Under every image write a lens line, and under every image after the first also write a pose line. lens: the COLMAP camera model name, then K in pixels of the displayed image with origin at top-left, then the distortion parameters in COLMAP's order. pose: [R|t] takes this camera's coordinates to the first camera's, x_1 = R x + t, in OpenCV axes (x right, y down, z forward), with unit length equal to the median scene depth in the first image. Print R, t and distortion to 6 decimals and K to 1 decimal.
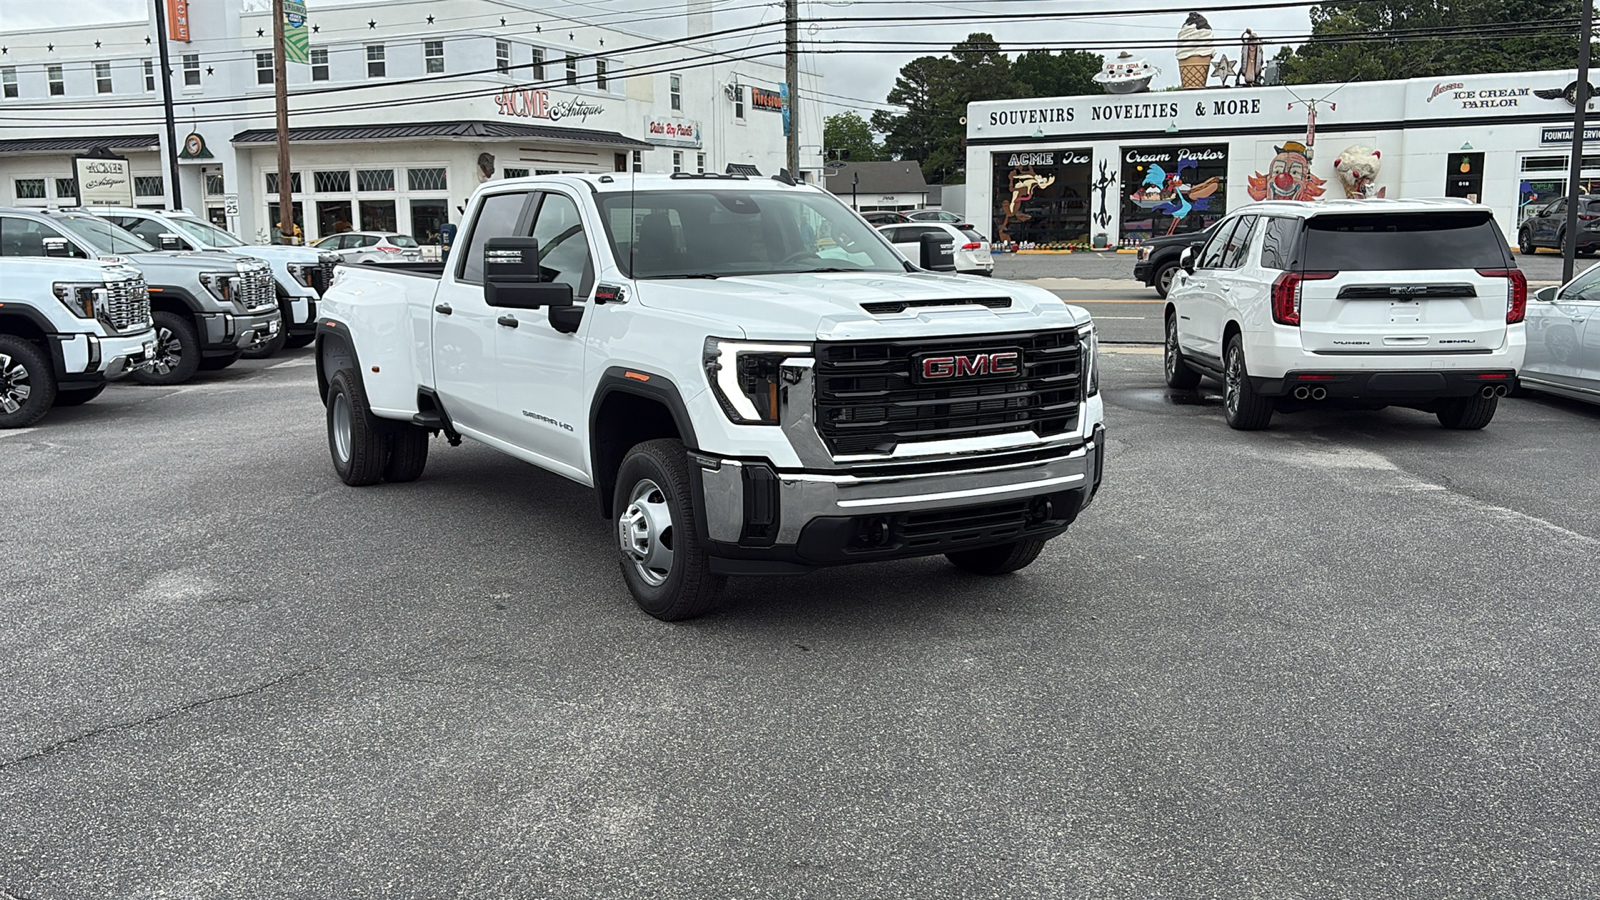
lens RADIAL K [[1452.3, 0, 789.3], [0, 1452.3, 472.1], [0, 0, 1]] dist [0.037357, -0.018602]
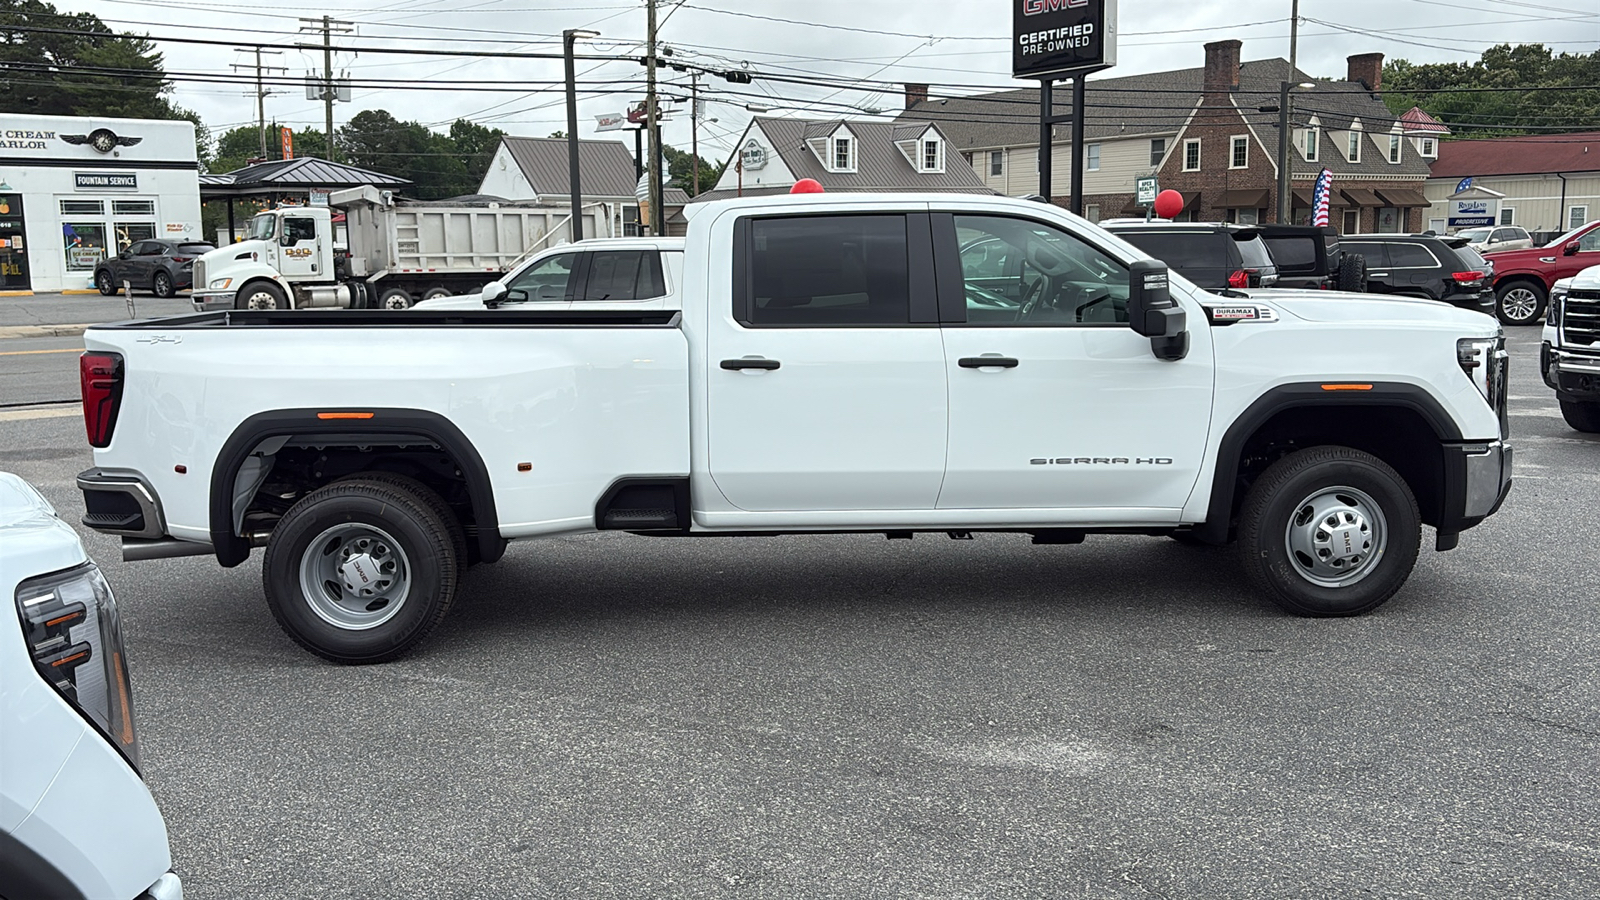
lens RADIAL K [[1452.3, 0, 789.3], [0, 1452.3, 472.1], [0, 0, 1]] dist [0.037357, -0.018602]
pose [[0.486625, -0.133007, 0.863426, -0.142636], [0.159648, 0.985238, 0.061795, -0.015856], [-0.858900, 0.107773, 0.500676, 0.097315]]
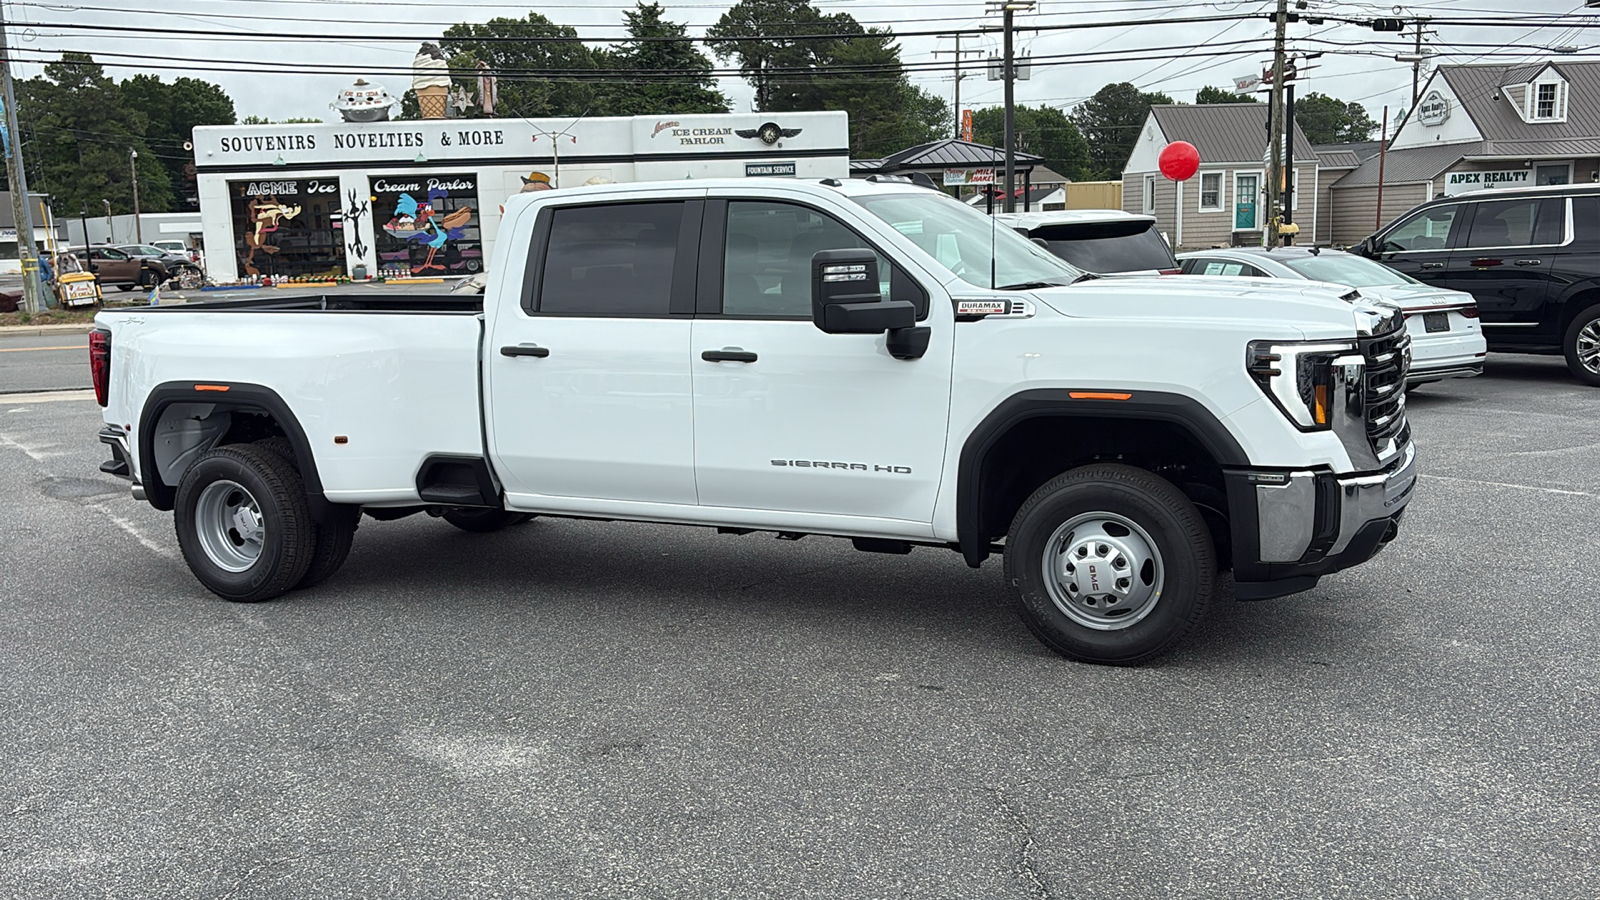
lens RADIAL K [[1452.3, 0, 789.3], [0, 1452.3, 472.1], [0, 0, 1]] dist [0.037357, -0.018602]
pose [[0.838192, -0.106796, 0.534817, -0.087354], [0.118465, 0.992878, 0.012602, -0.006314], [-0.532354, 0.052794, 0.844874, 0.041638]]
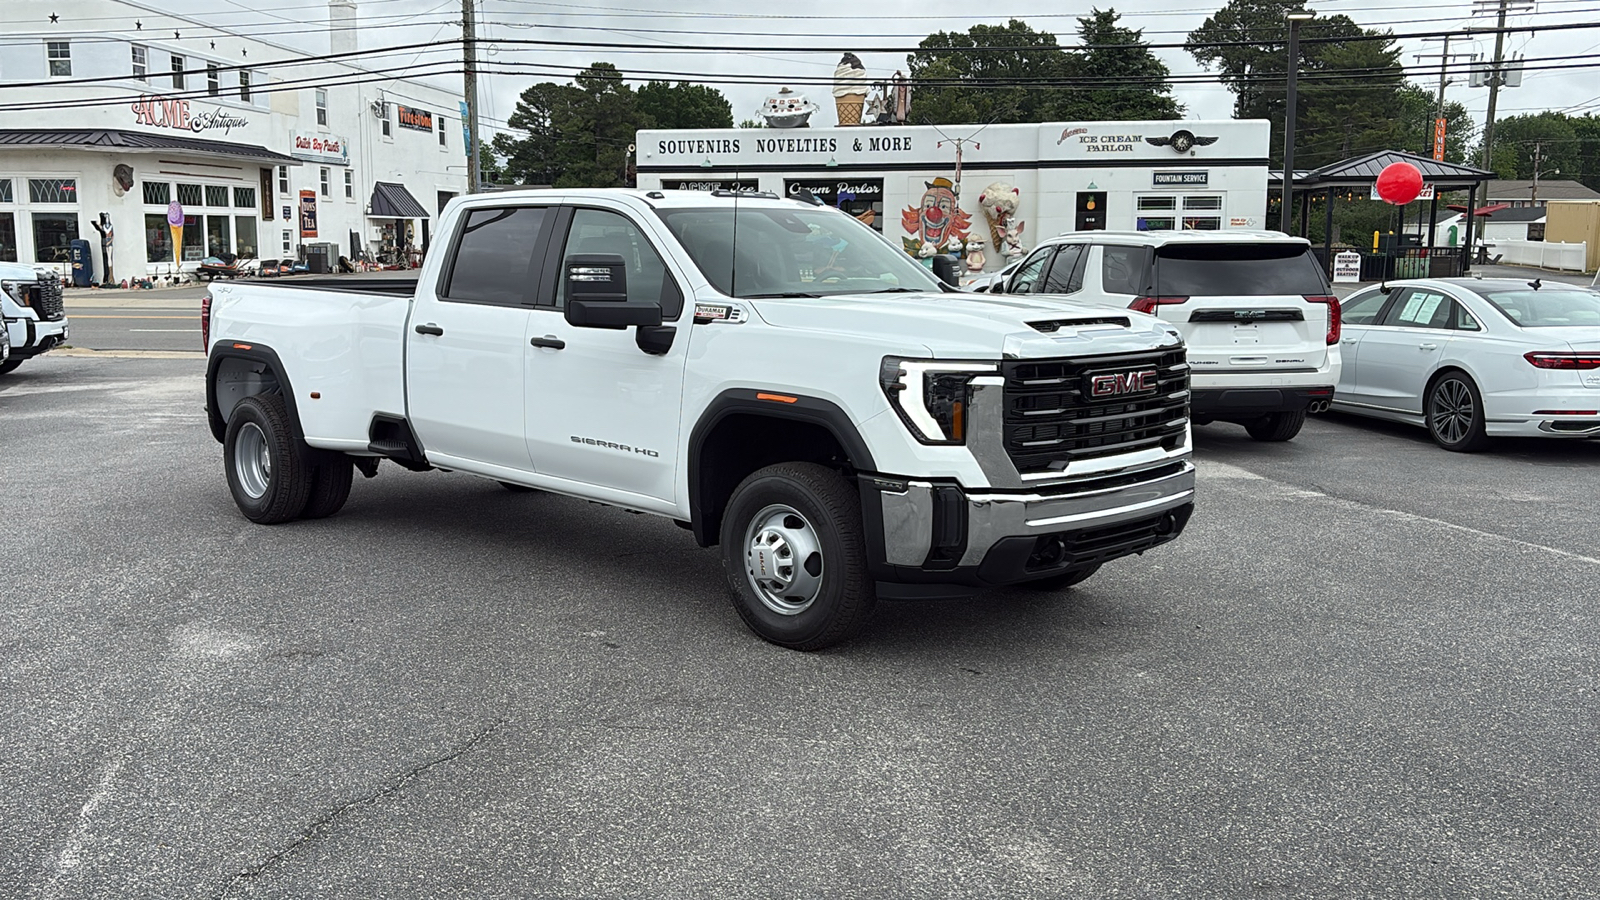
lens RADIAL K [[1437.8, 0, 767.3], [0, 1437.8, 462.2], [0, 0, 1]] dist [0.077696, -0.099776]
pose [[0.970481, -0.021629, 0.240208, -0.040133], [0.027112, 0.999441, -0.019547, -0.000565], [-0.239651, 0.025483, 0.970525, 0.008688]]
